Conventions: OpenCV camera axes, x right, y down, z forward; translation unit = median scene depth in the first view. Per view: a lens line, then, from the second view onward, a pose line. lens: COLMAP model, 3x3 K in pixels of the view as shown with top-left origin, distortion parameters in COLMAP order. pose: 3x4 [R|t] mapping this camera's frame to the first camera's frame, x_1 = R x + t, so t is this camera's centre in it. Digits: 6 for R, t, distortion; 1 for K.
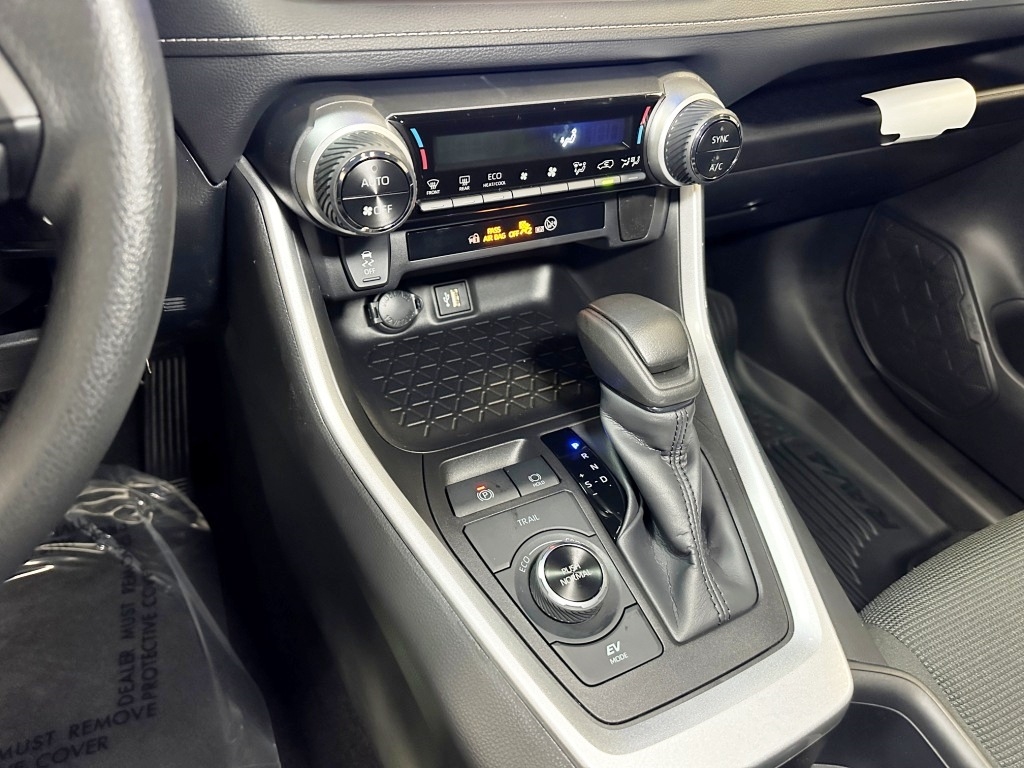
lens RADIAL K [[766.2, 0, 512.0], [0, 766.2, 384.0], [0, 0, 1]] dist [0.130937, -0.169774]
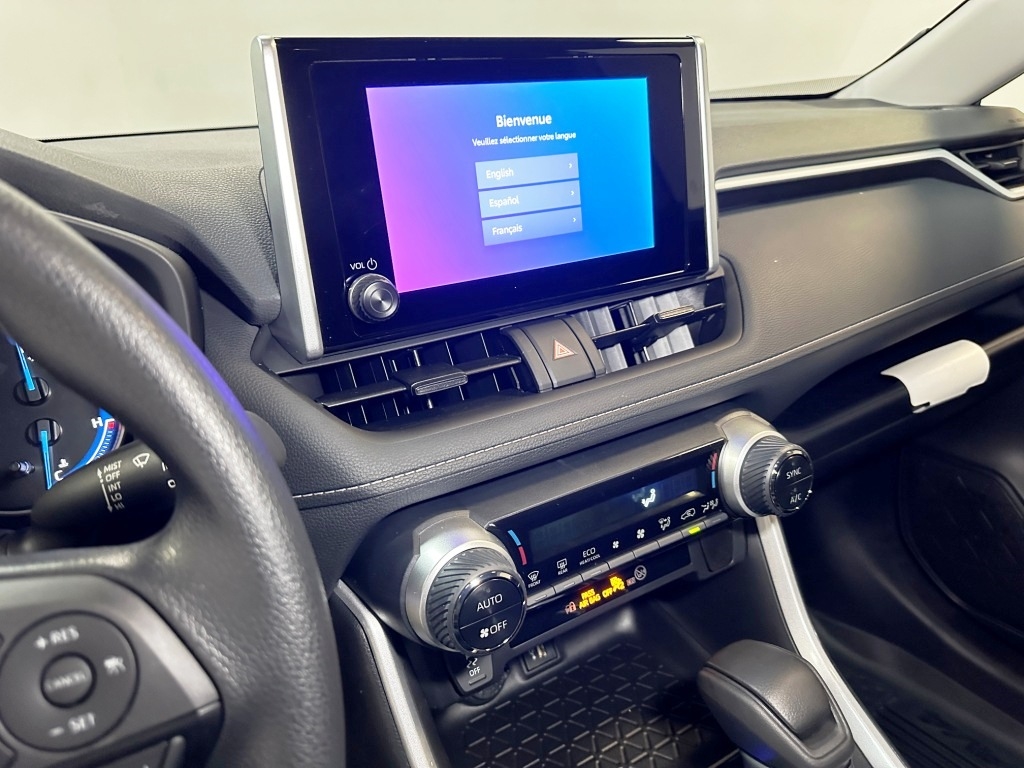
lens RADIAL K [[766.2, 0, 512.0], [0, 766.2, 384.0], [0, 0, 1]] dist [0.130937, -0.169774]
pose [[0.985466, -0.169117, 0.016032, -0.092937], [0.165665, 0.935879, -0.310942, -0.166758], [0.037582, 0.309078, 0.950294, -0.018731]]
